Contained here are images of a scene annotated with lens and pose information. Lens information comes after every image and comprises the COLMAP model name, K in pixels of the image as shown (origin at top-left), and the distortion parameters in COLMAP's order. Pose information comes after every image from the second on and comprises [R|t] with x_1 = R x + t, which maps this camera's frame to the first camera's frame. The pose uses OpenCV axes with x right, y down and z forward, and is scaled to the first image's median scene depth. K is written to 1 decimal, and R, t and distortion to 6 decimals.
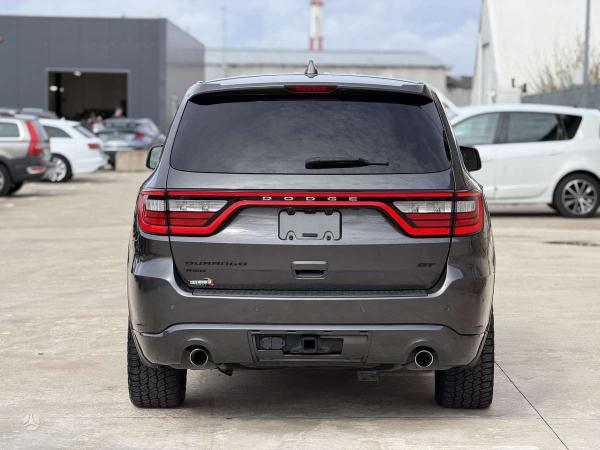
lens RADIAL K [[1860.3, 0, 299.9], [0, 1860.3, 226.0], [0, 0, 1]] dist [0.225468, 0.000000]
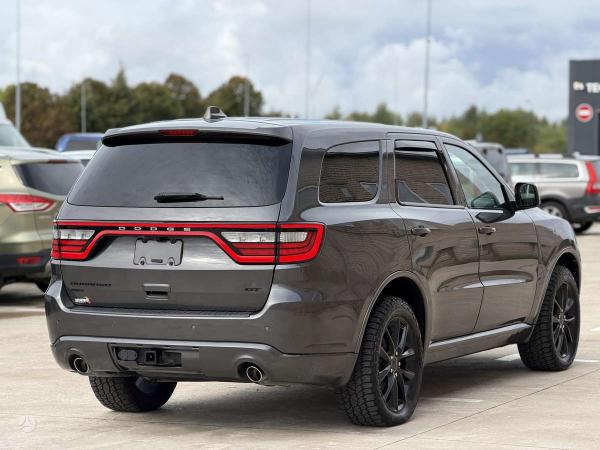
lens RADIAL K [[1860.3, 0, 299.6], [0, 1860.3, 223.6], [0, 0, 1]] dist [0.225468, 0.000000]
pose [[0.894431, 0.004861, -0.447180, 0.590419], [-0.015424, 0.999681, -0.019985, 0.003576], [0.446940, 0.024773, 0.894221, 0.019551]]
